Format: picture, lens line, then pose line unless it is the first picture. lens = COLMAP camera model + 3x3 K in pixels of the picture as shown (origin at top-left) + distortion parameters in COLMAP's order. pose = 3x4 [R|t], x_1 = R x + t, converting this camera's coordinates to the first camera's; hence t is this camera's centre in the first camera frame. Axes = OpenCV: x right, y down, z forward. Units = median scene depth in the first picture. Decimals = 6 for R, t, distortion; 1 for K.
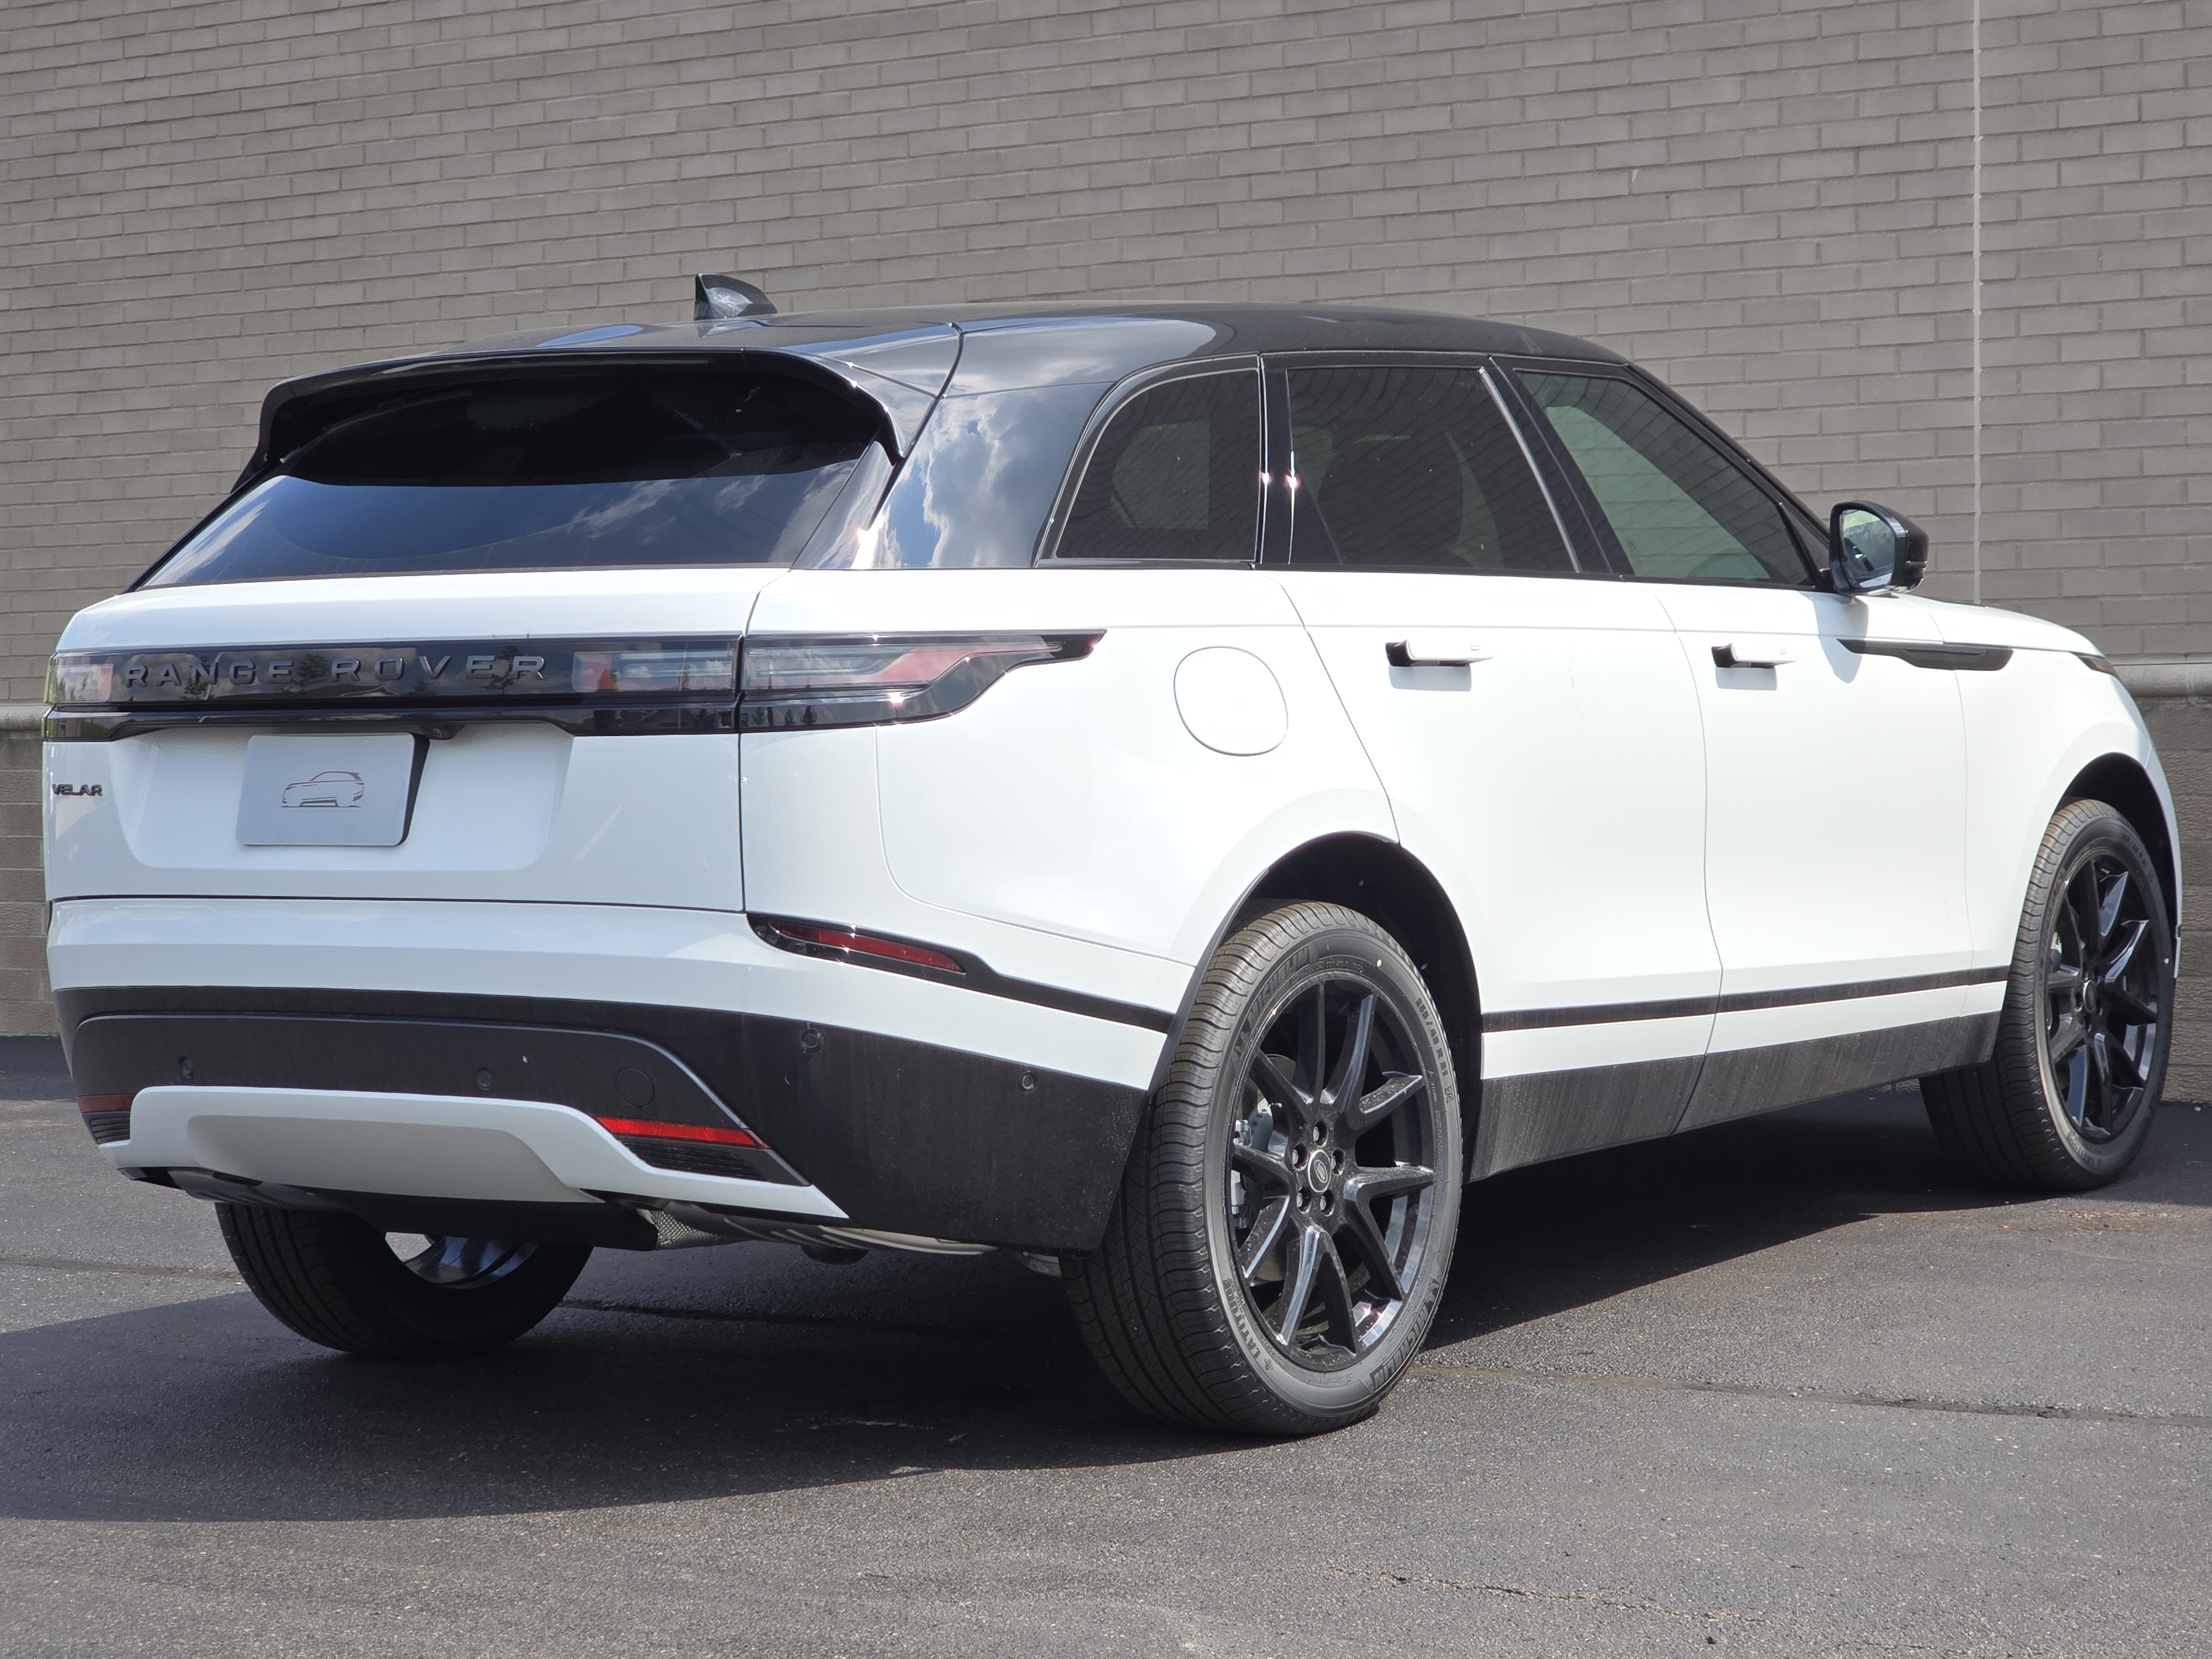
lens RADIAL K [[4596.0, 0, 1105.2], [0, 4596.0, 755.5], [0, 0, 1]] dist [0.017262, 0.083613]
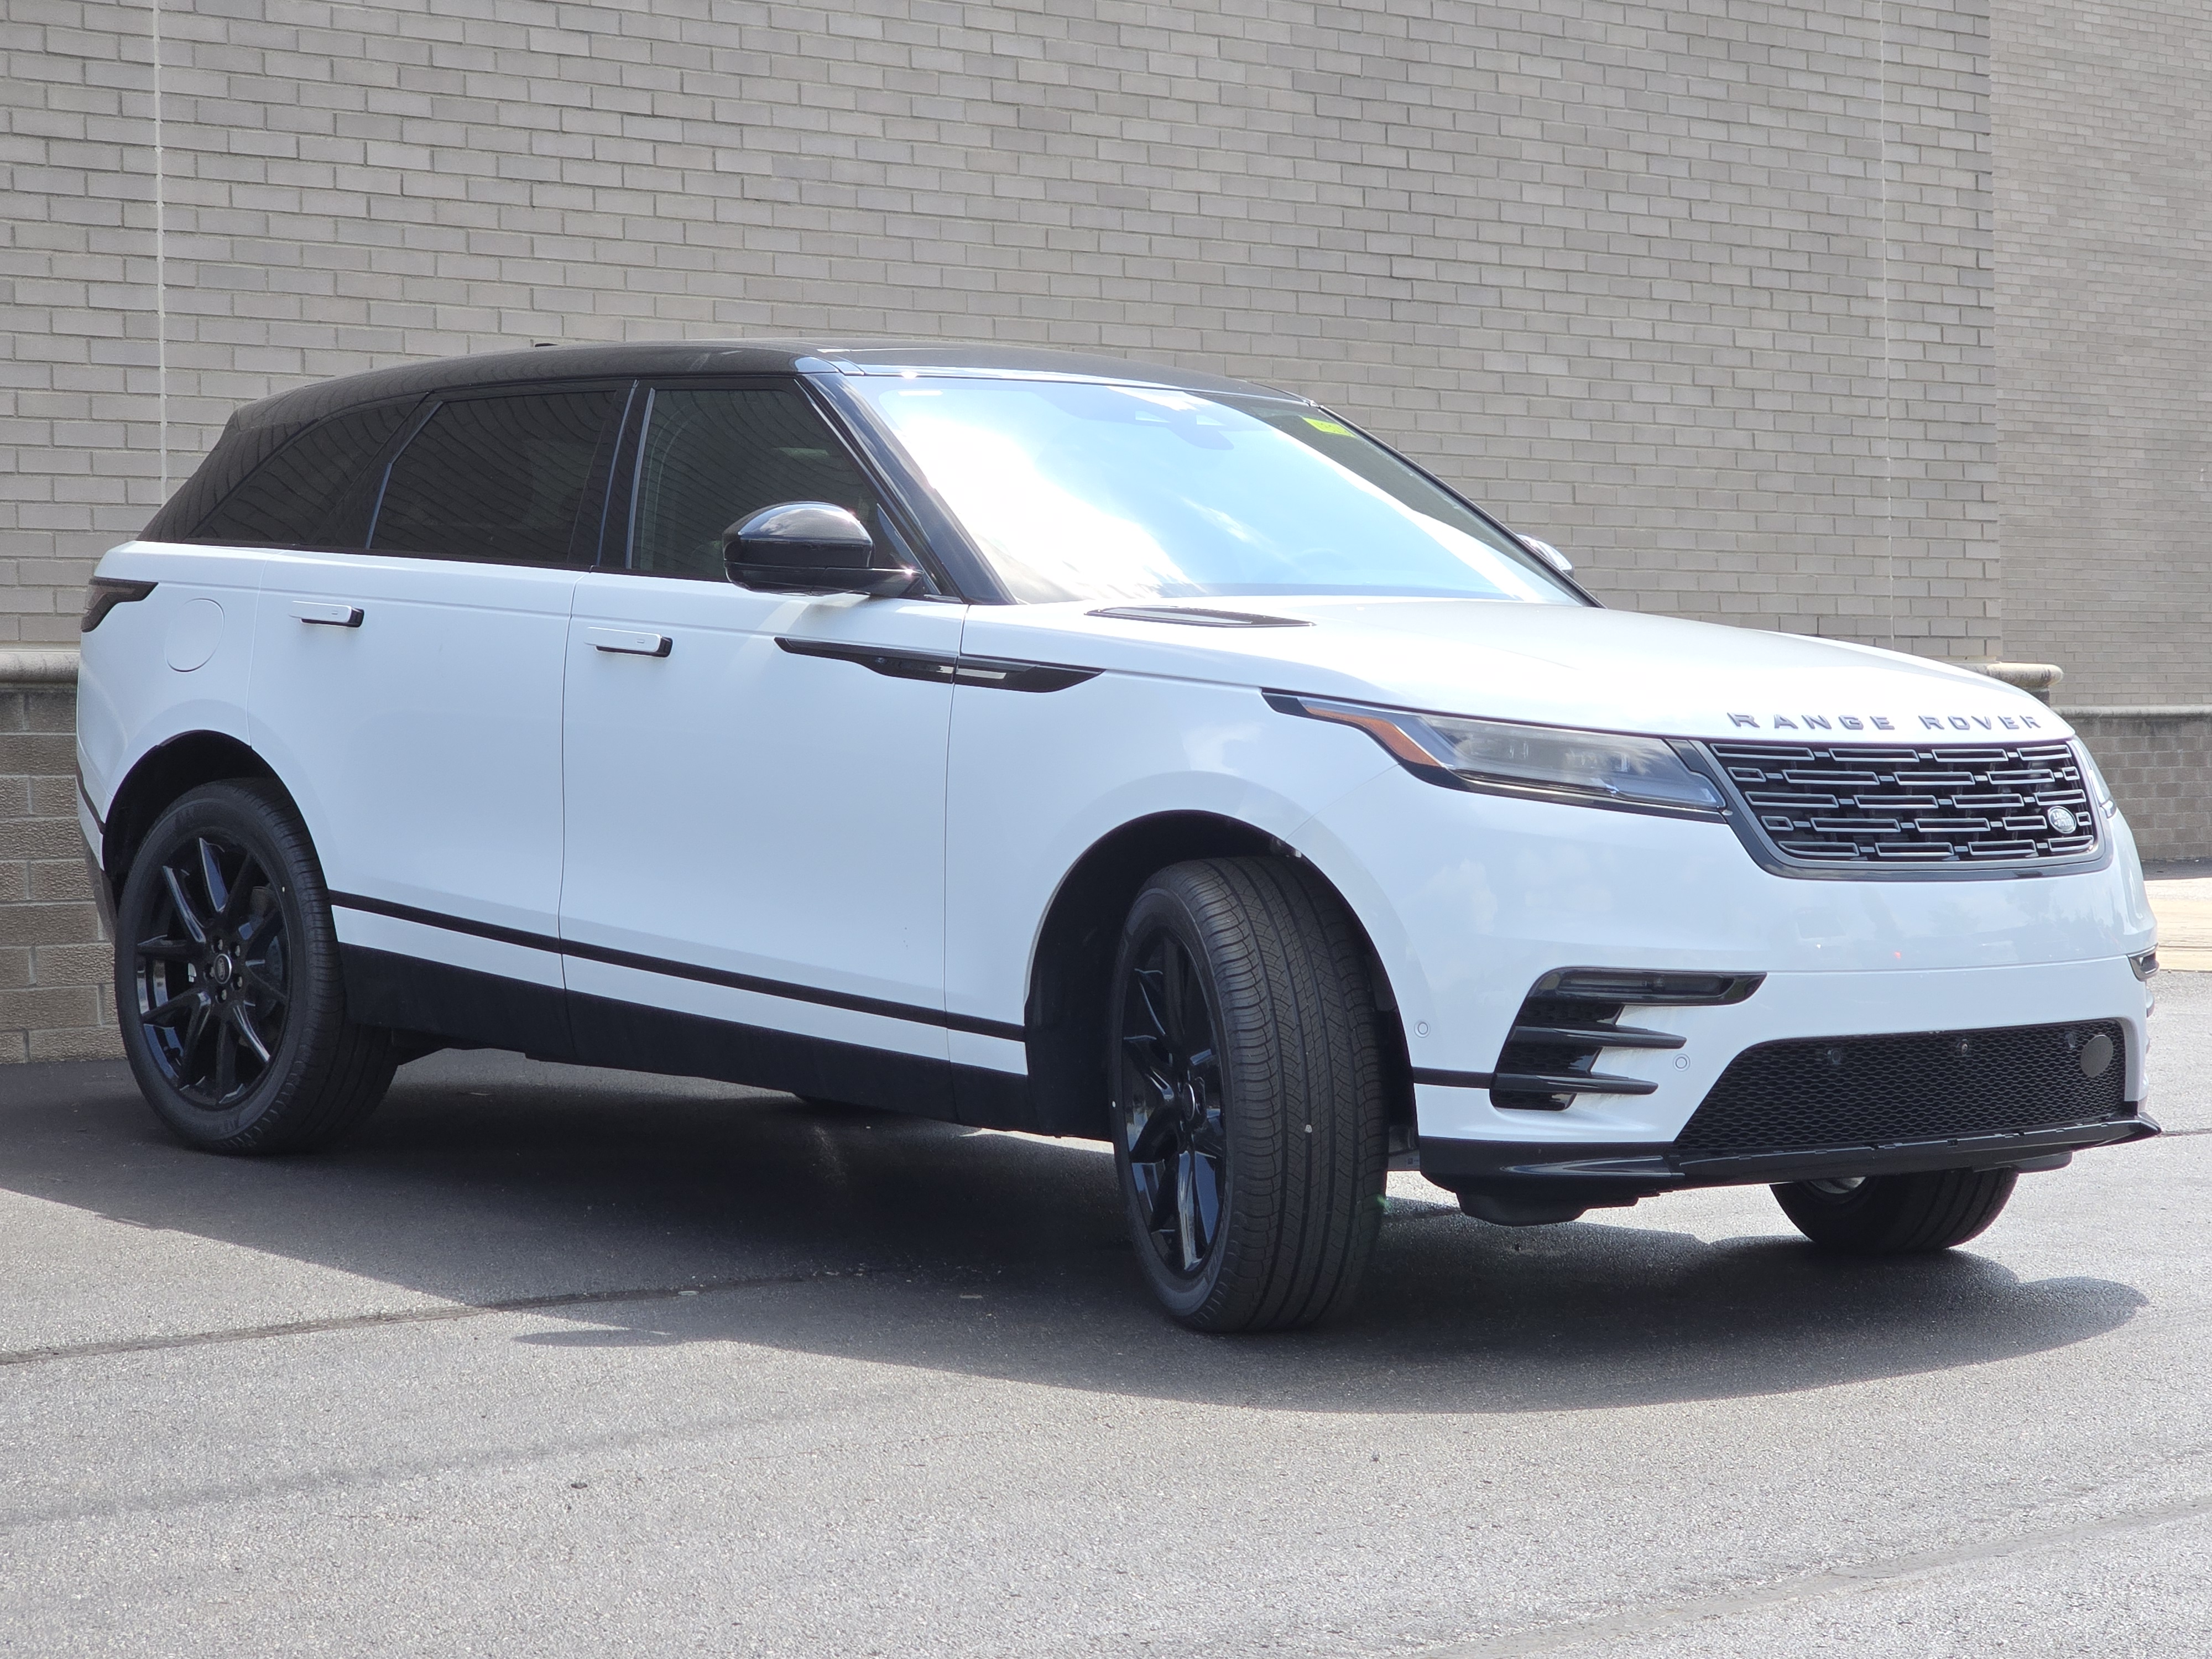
lens RADIAL K [[4689.3, 0, 1106.0], [0, 4689.3, 829.5], [0, 0, 1]] dist [0.003014, 0.494138]
pose [[0.246480, -0.018290, 0.968975, -0.821399], [0.001514, 0.999828, 0.018487, 0.002479], [-0.969147, -0.003089, 0.246465, 0.534314]]
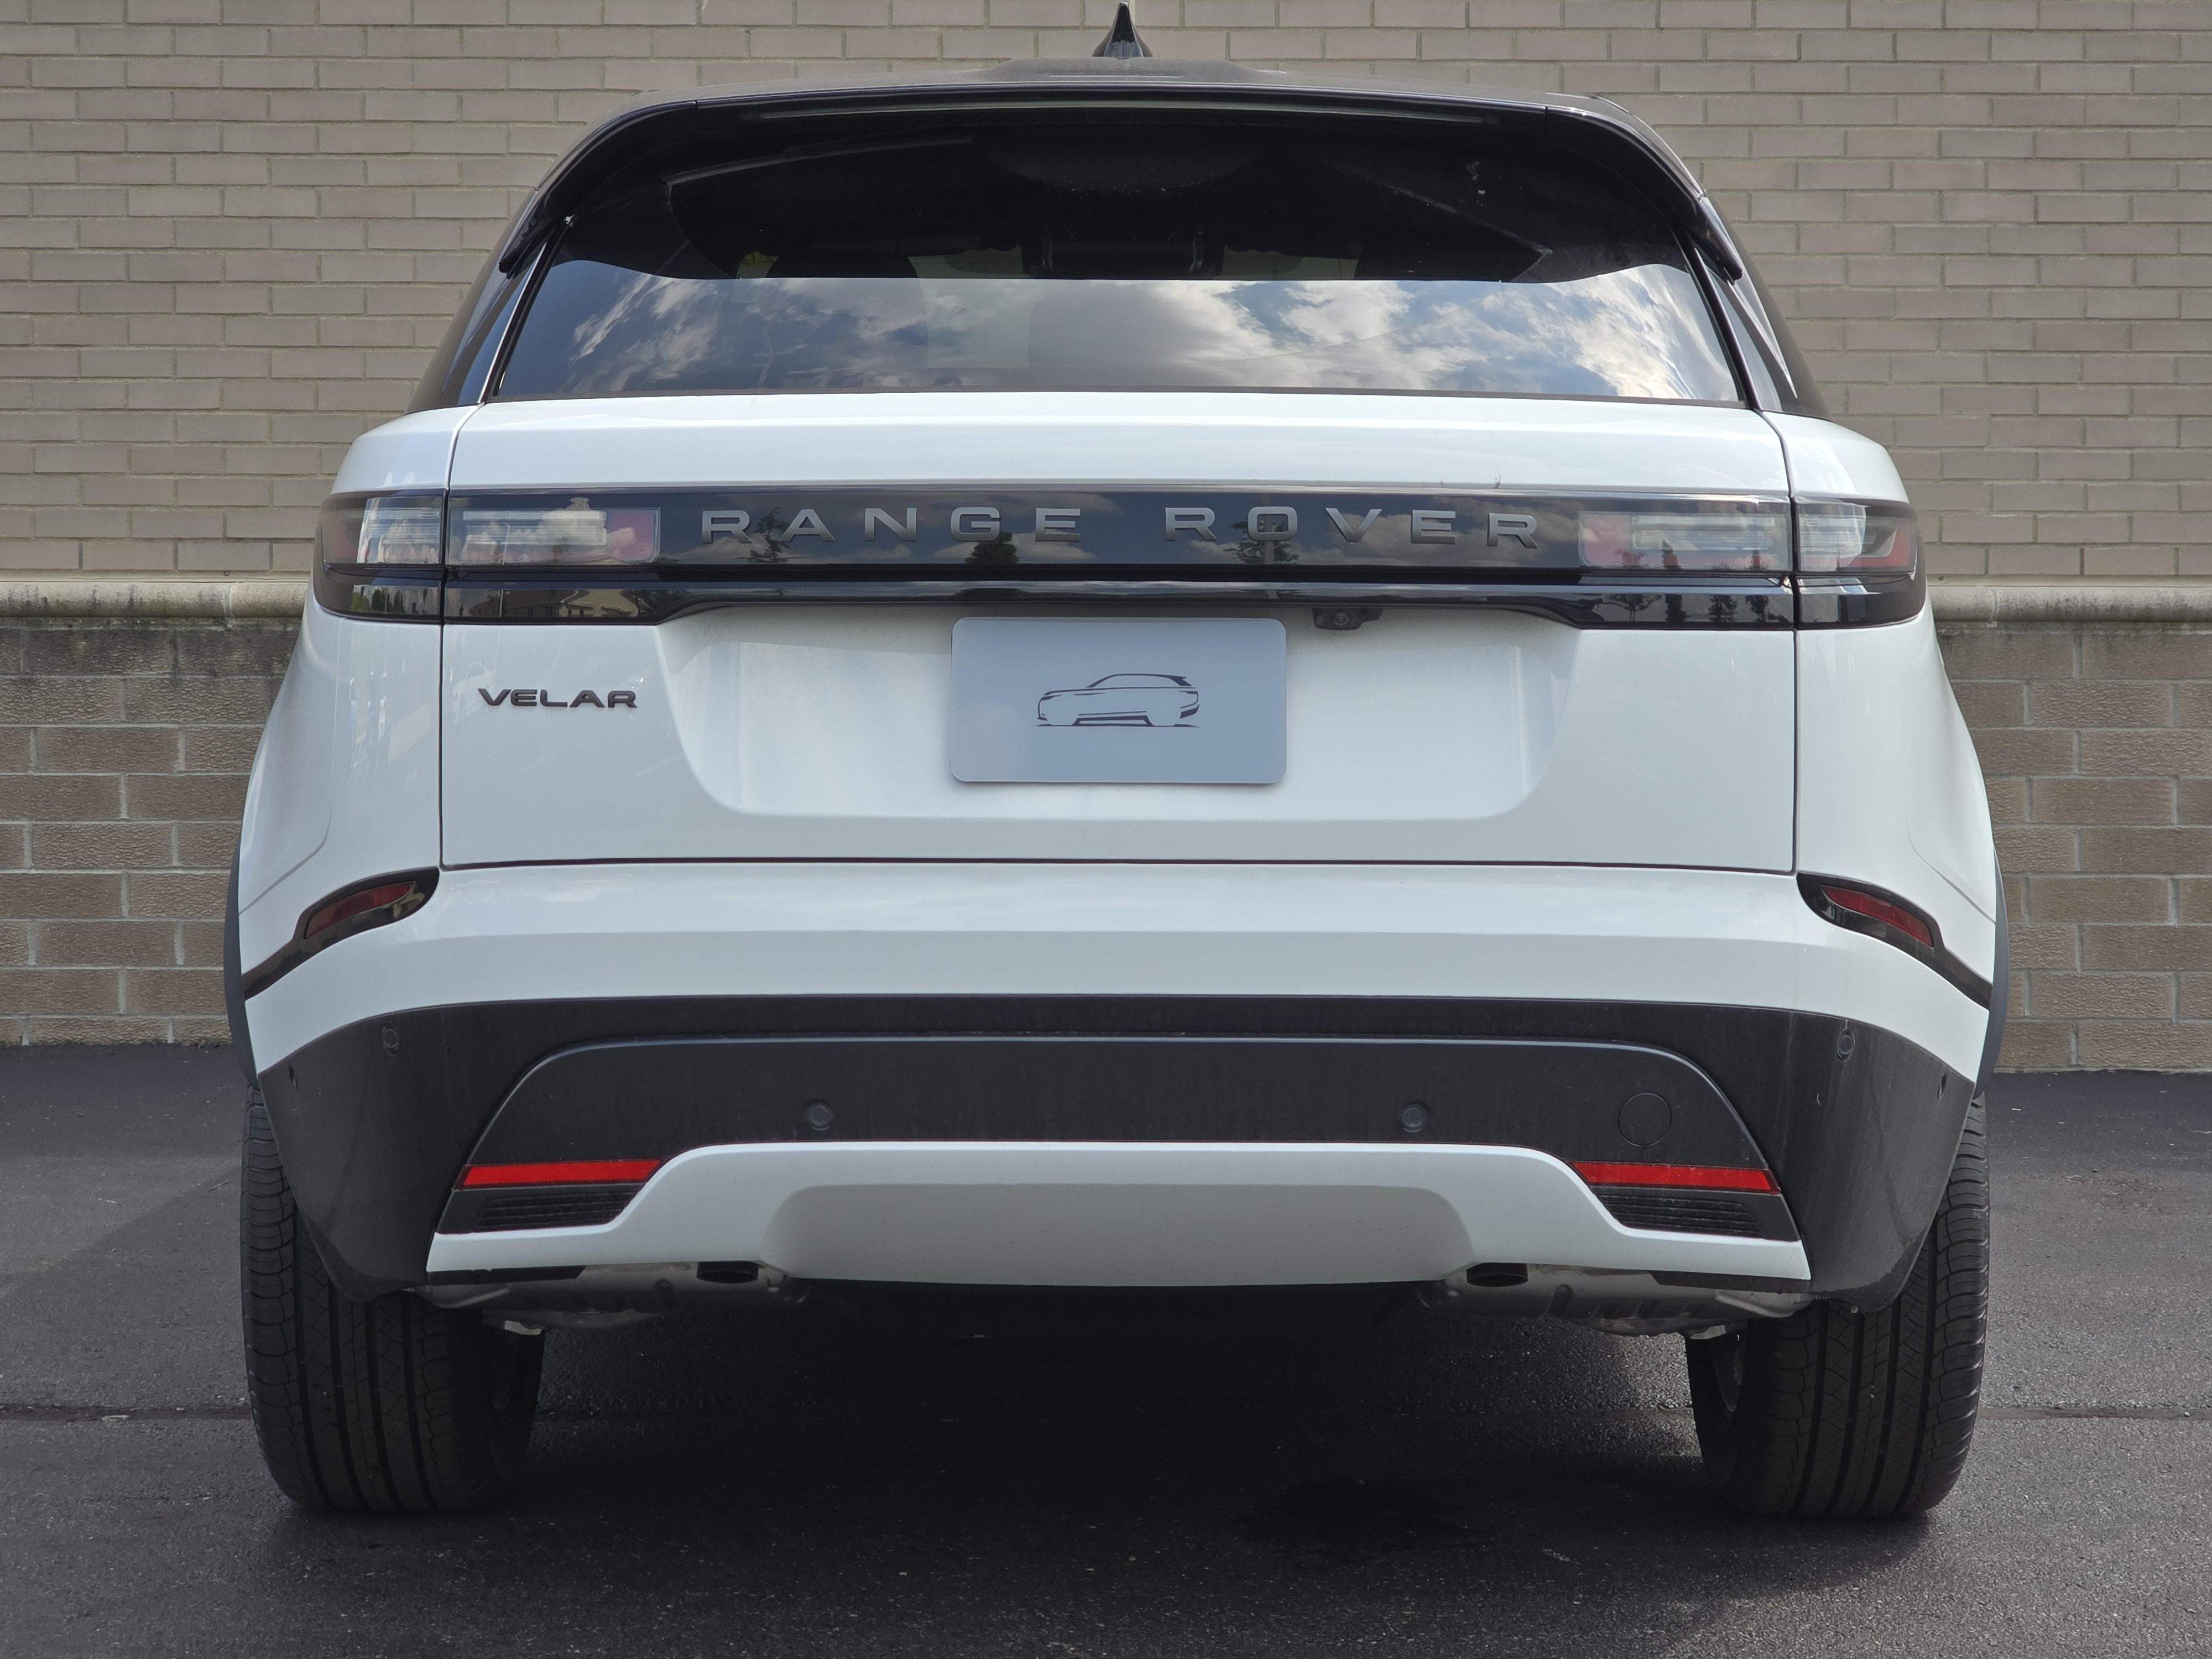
lens RADIAL K [[4654.4, 0, 1109.6], [0, 4654.4, 752.5], [0, 0, 1]] dist [-0.011025, 0.395468]
pose [[0.826458, 0.002502, 0.562992, -0.331881], [-0.009270, 0.999915, 0.009163, 0.005223], [-0.562922, -0.012792, 0.826411, 0.255410]]
